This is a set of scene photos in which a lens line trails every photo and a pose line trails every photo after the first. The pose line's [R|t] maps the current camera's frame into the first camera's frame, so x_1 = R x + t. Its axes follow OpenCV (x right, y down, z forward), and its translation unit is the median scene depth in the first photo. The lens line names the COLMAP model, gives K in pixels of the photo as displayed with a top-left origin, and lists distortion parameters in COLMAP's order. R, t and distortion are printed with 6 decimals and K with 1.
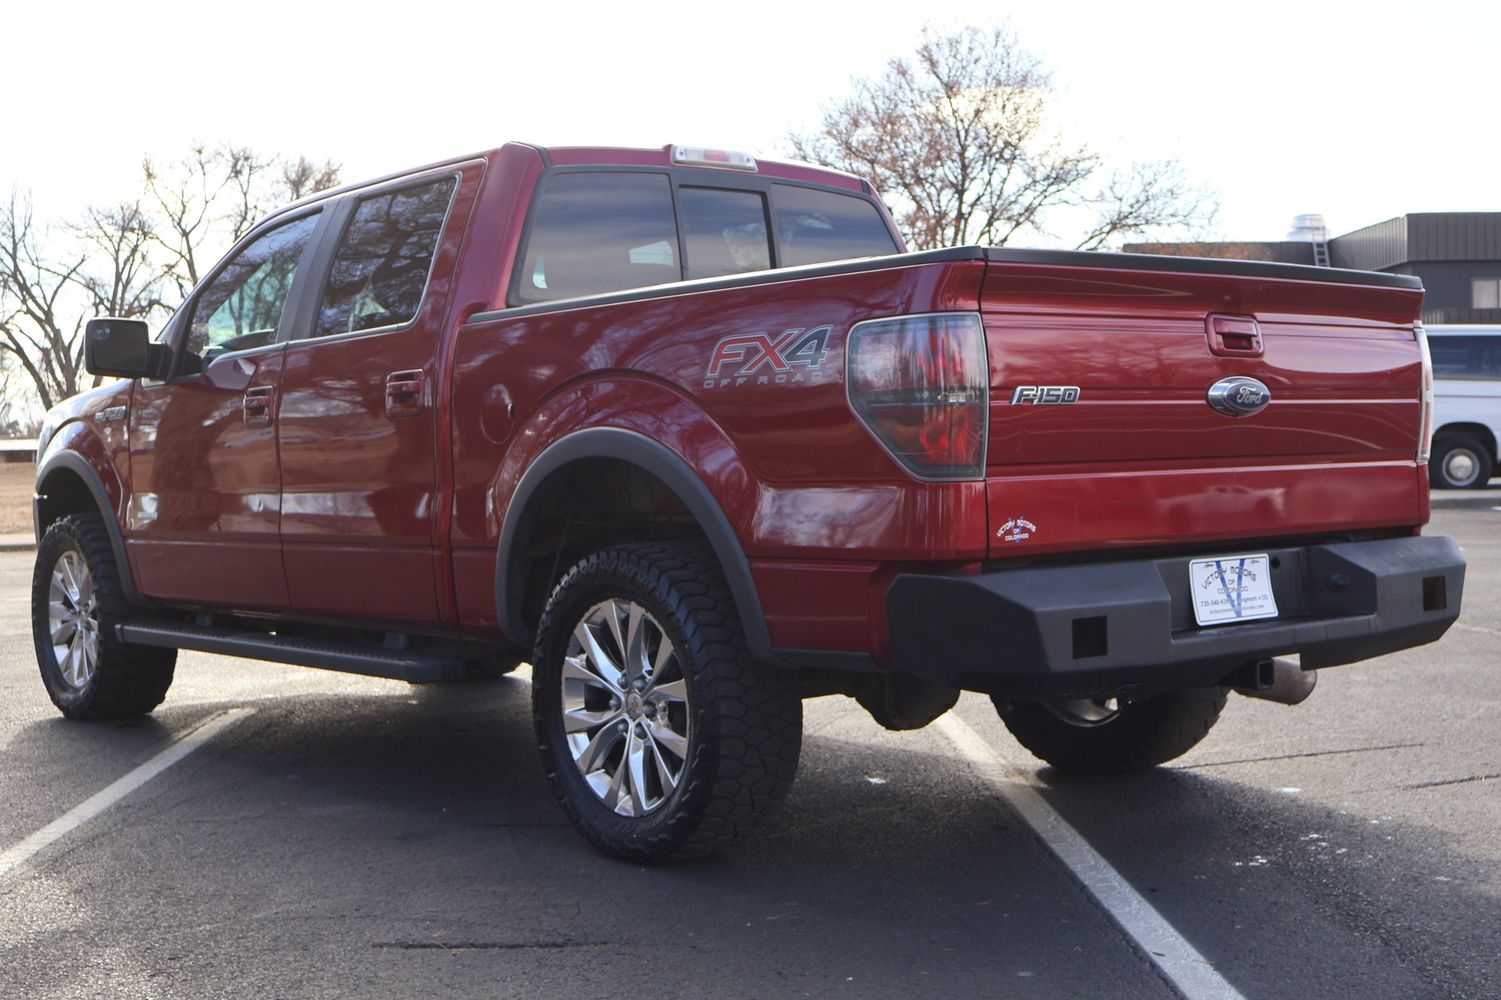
lens RADIAL K [[2010.8, 0, 784.4], [0, 2010.8, 500.0], [0, 0, 1]] dist [0.004540, 0.028901]
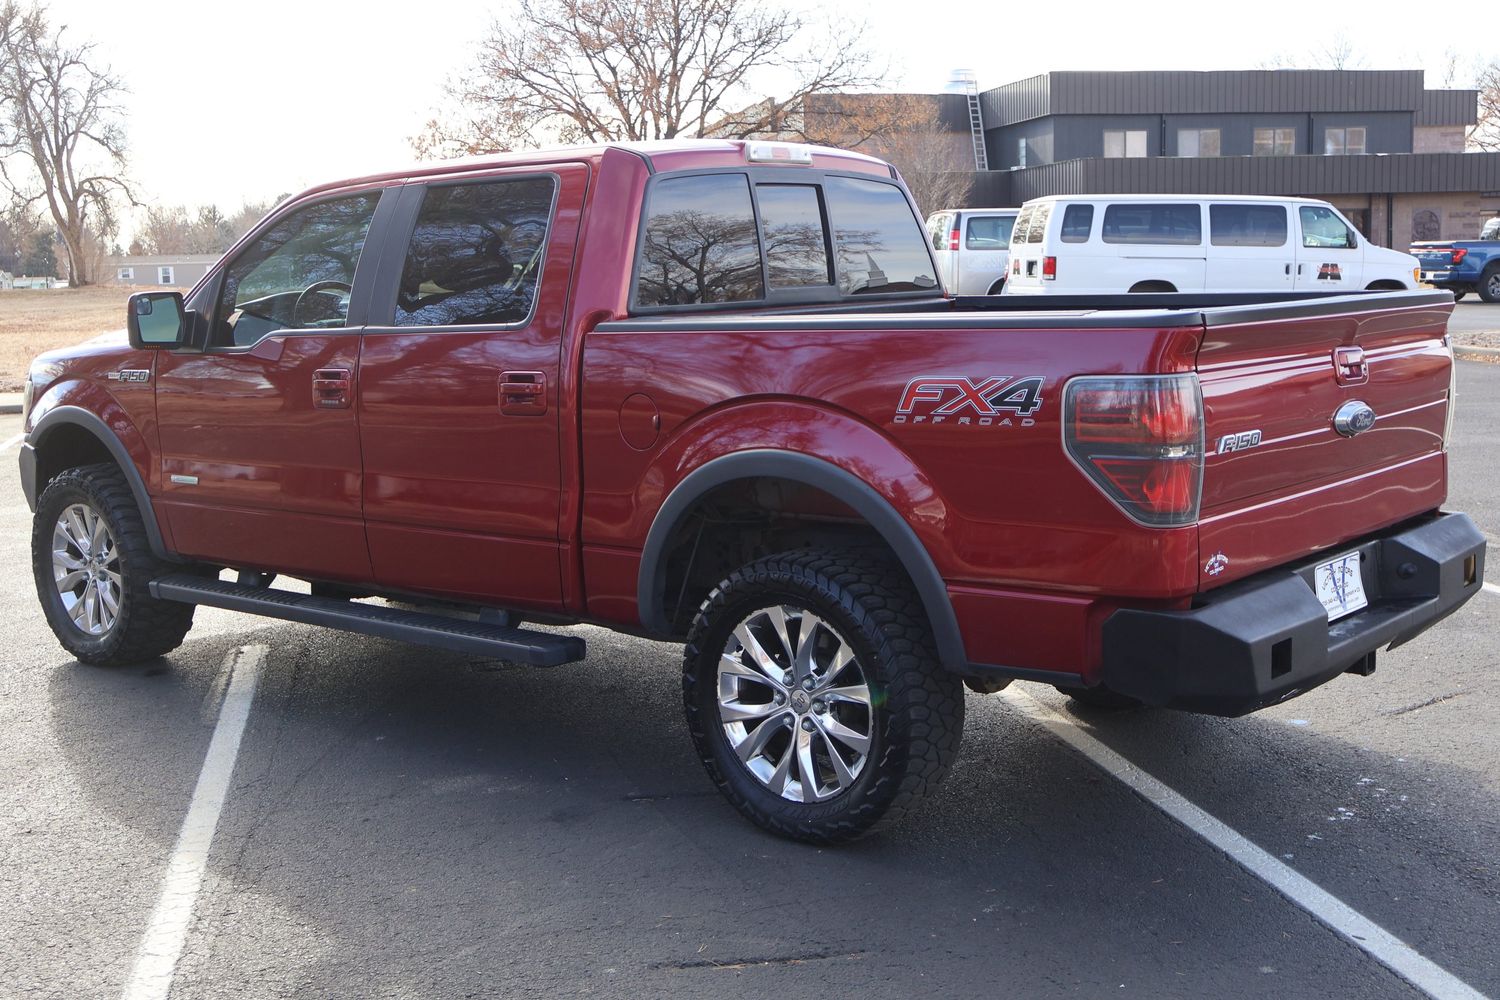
lens RADIAL K [[1799.0, 0, 777.3], [0, 1799.0, 496.7], [0, 0, 1]] dist [-0.001912, 0.028981]
pose [[0.984347, -0.027205, 0.174126, -0.246974], [0.008907, 0.994431, 0.105015, -0.107513], [-0.176013, -0.101820, 0.979108, 0.057580]]
